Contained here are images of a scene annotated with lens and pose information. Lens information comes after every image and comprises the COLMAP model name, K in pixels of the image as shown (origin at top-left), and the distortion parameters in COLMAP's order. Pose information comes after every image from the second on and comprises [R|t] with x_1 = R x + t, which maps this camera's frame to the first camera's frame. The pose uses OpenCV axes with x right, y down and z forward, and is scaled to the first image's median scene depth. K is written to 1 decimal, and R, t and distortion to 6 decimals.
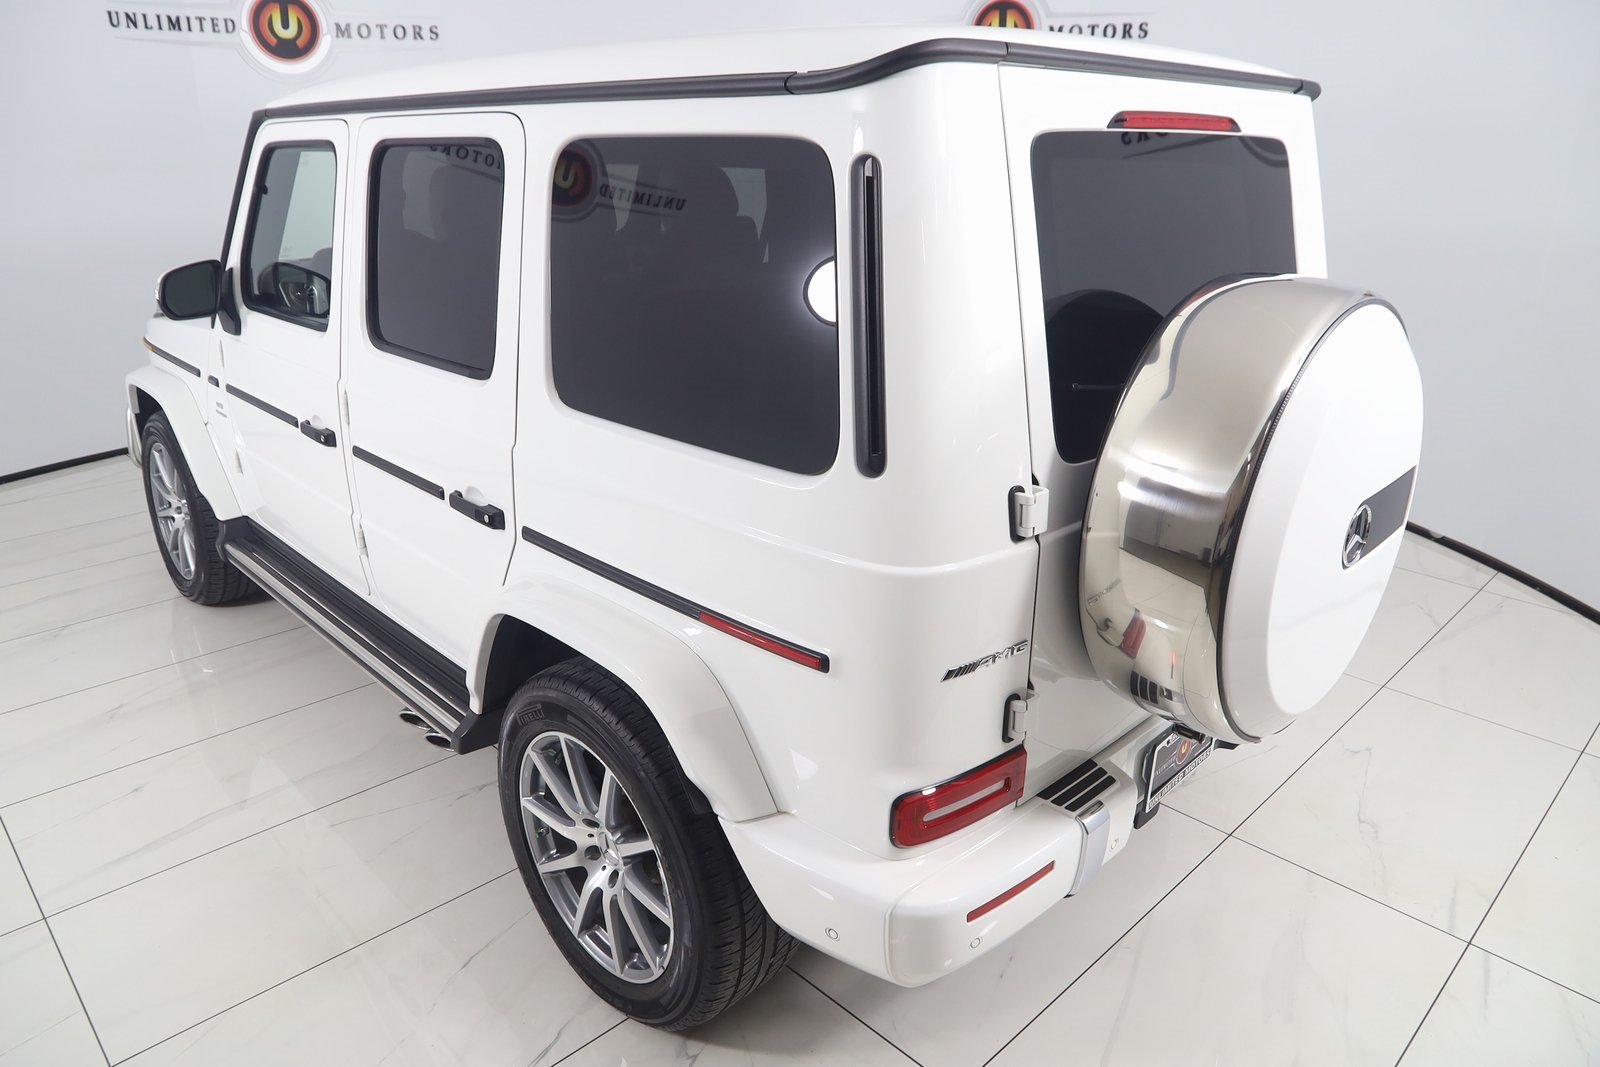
lens RADIAL K [[1016.7, 0, 772.3], [0, 1016.7, 474.7], [0, 0, 1]] dist [-0.063205, 0.000942]
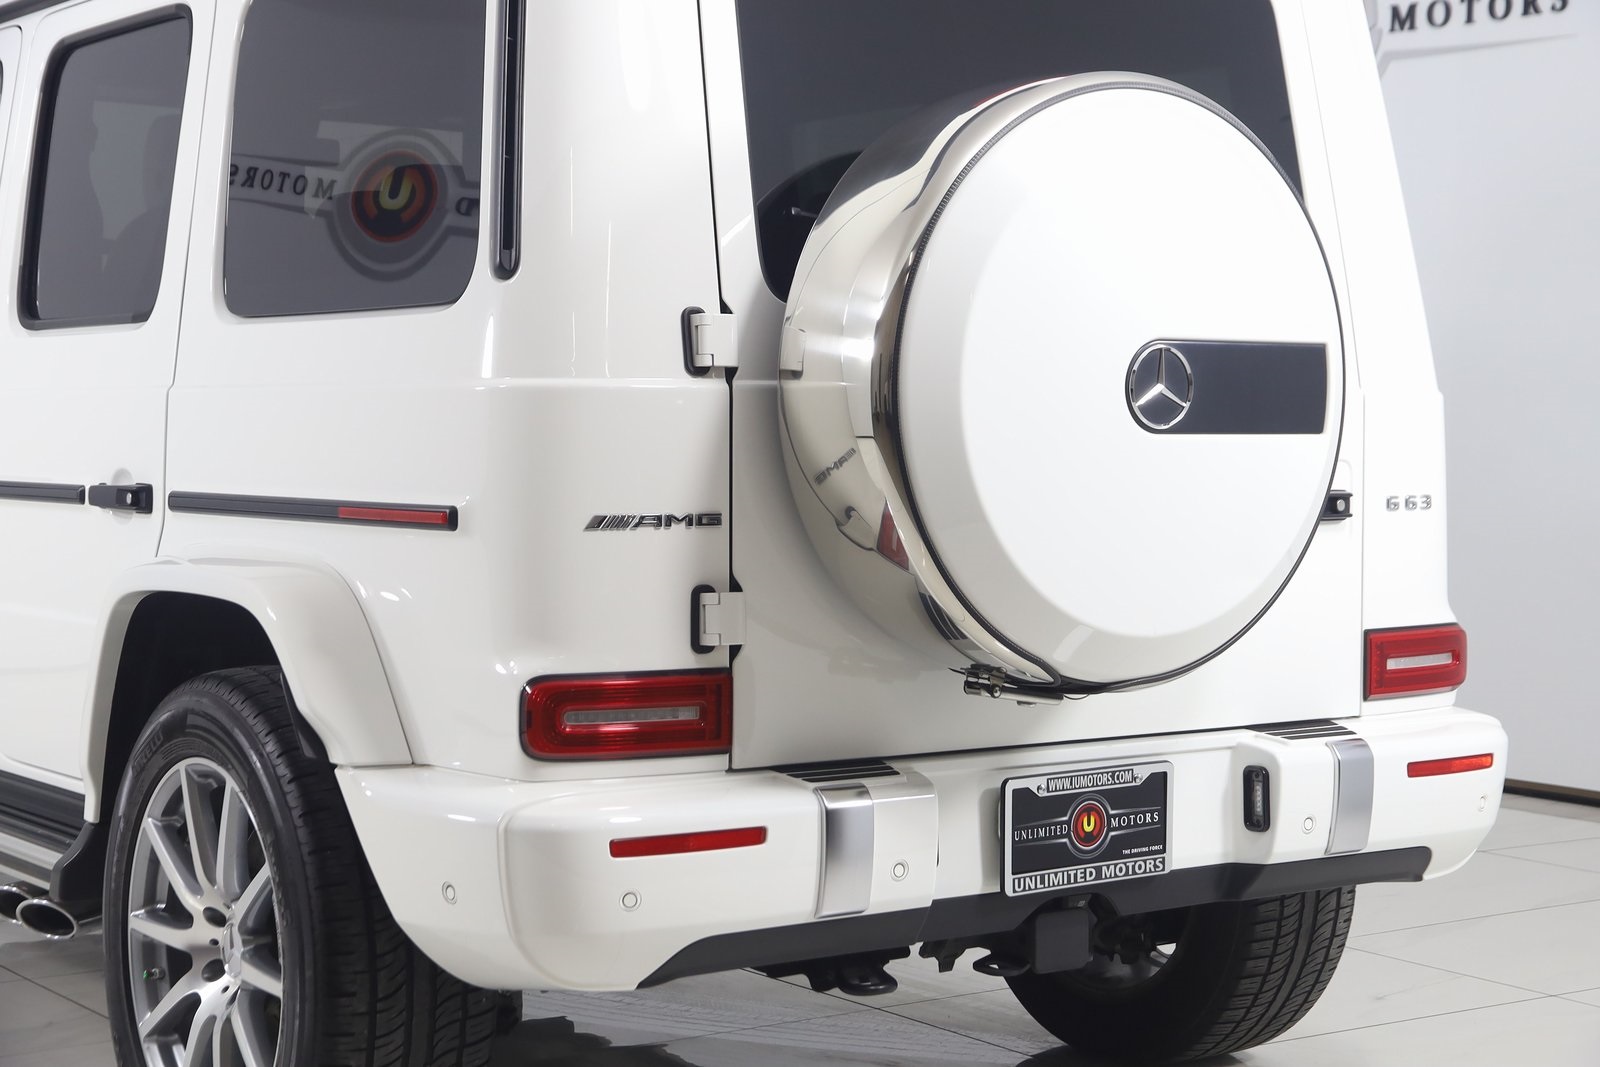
lens RADIAL K [[2493.0, 0, 800.0], [0, 2493.0, 533.5], [0, 0, 1]] dist [0.117797, 0.137156]
pose [[0.988903, 0.009248, -0.148276, 0.452336], [-0.050057, 0.960442, -0.273945, 0.532562], [0.139877, 0.278327, 0.950246, -0.622980]]
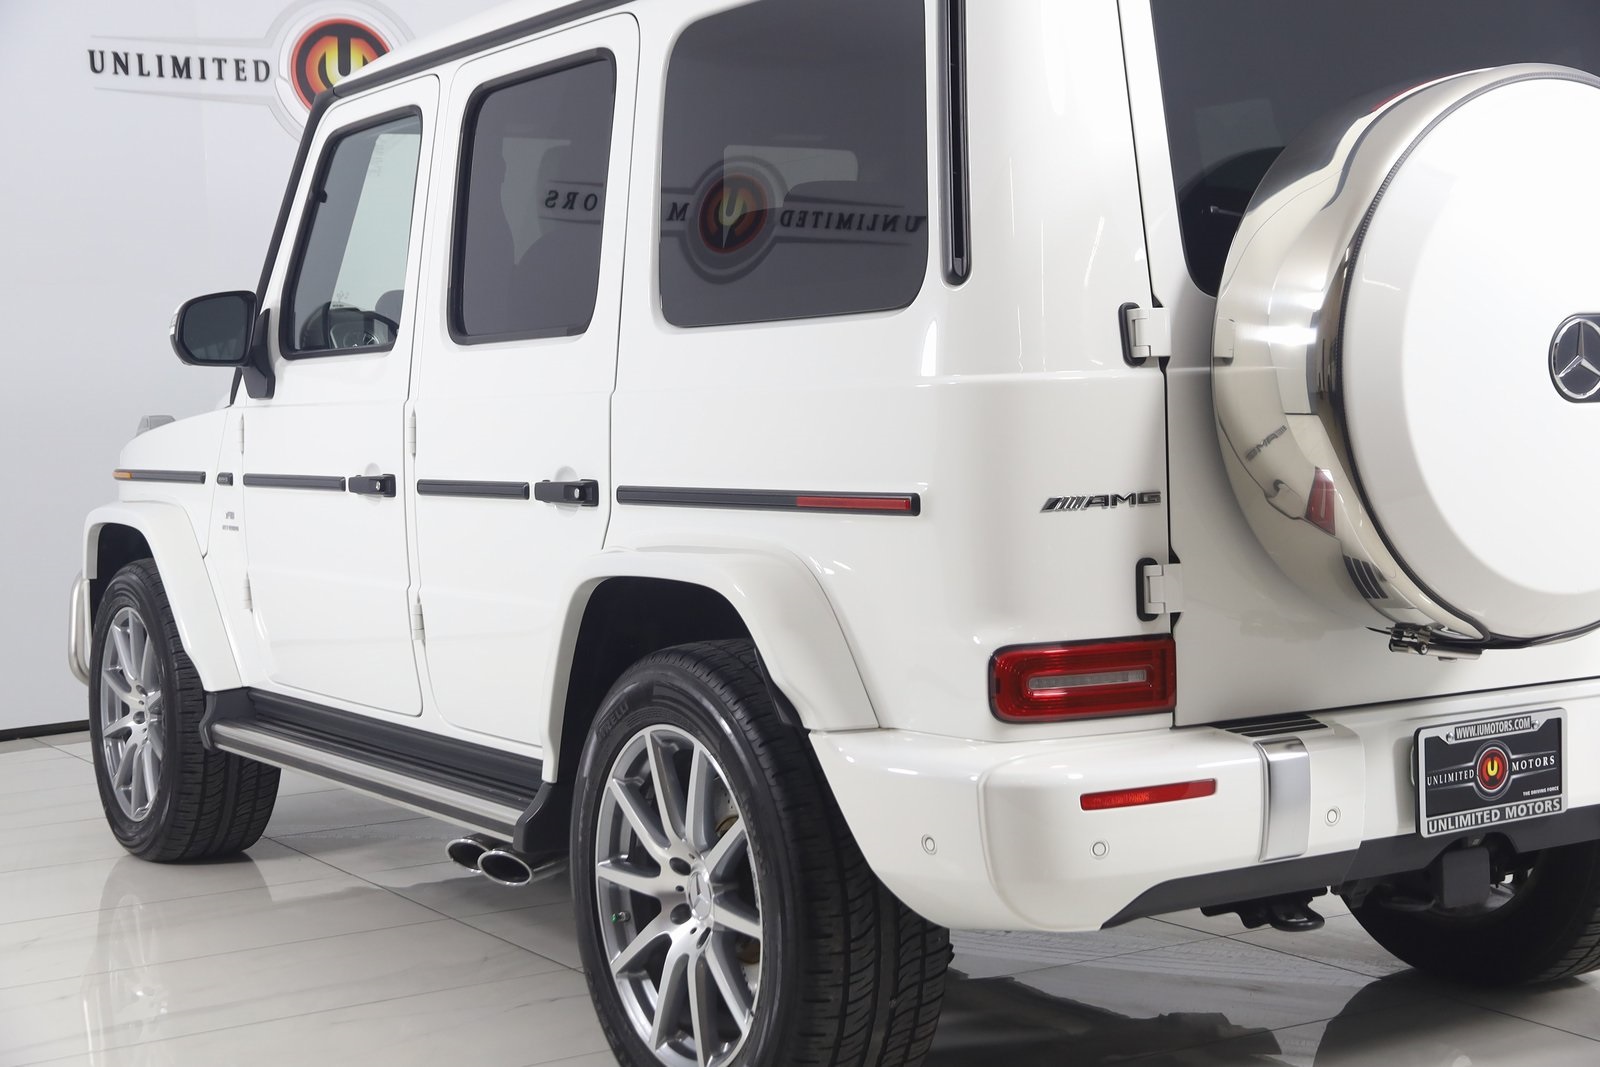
lens RADIAL K [[2256.3, 0, 800.0], [0, 2256.3, 533.5], [0, 0, 1]] dist [0.113235, 0.066721]
pose [[0.976659, -0.019373, -0.213919, 0.273712], [-0.036718, 0.966206, -0.255143, 0.524887], [0.211632, 0.257042, 0.942943, -0.644087]]
